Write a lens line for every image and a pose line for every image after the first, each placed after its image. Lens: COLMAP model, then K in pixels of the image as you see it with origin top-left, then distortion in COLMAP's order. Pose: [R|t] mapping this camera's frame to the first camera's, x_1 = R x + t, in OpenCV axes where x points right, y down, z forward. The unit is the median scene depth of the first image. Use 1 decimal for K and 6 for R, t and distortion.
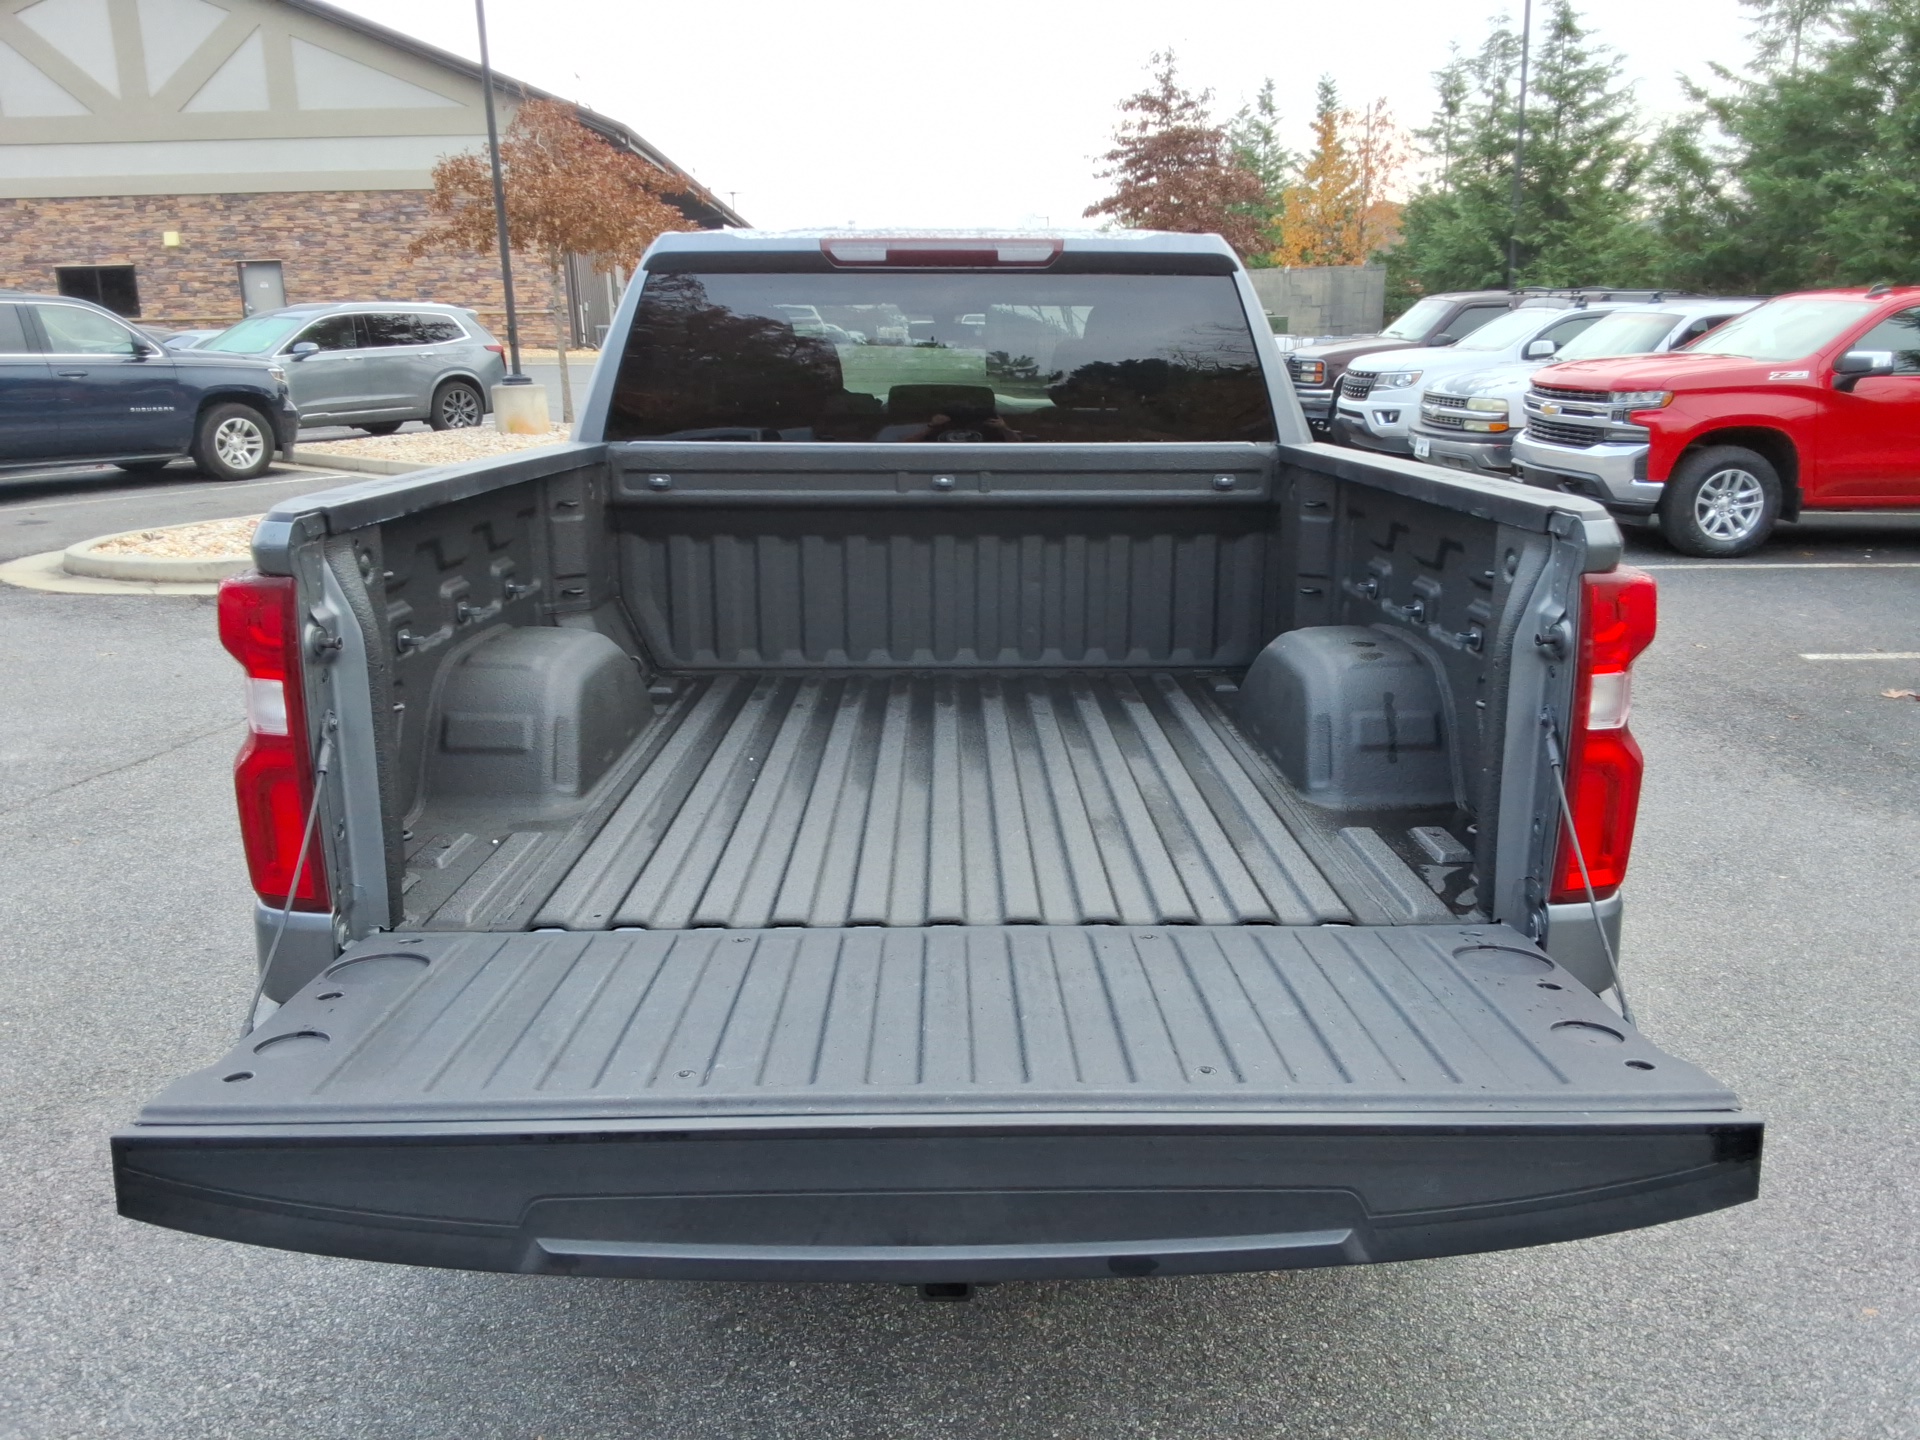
lens RADIAL K [[1534.5, 0, 962.7], [0, 1534.5, 714.9], [0, 0, 1]] dist [0.083024, -0.123765]
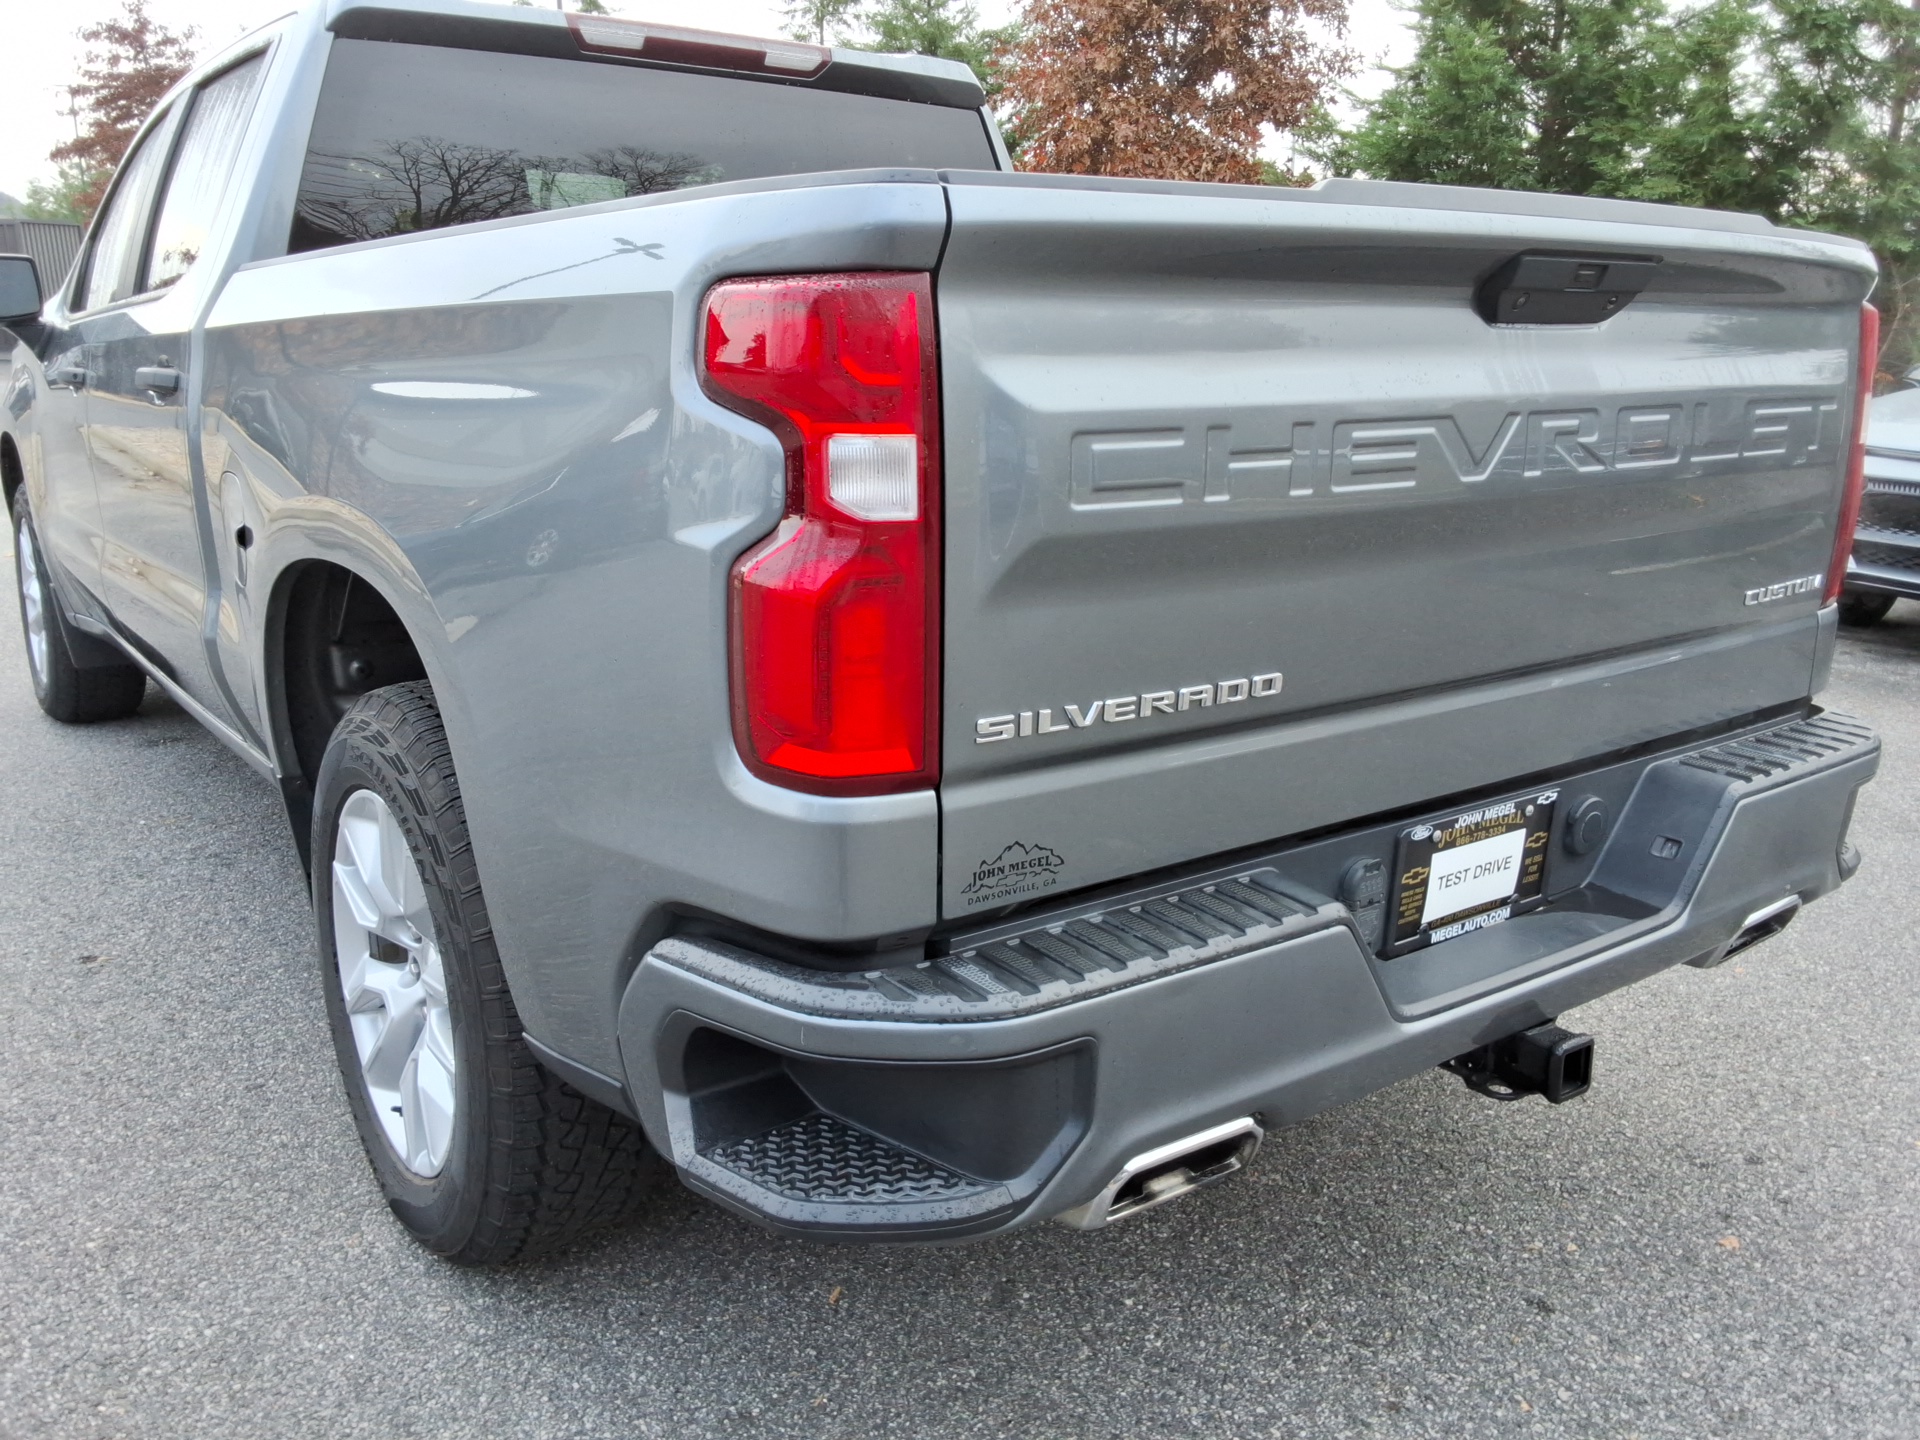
lens RADIAL K [[1534.5, 0, 969.6], [0, 1534.5, 724.1], [0, 0, 1]] dist [0.083024, -0.123765]
pose [[0.812044, -0.136101, 0.567504, -0.100617], [0.128036, 0.990283, 0.054287, 0.008688], [-0.569378, 0.028578, 0.821579, 0.056053]]
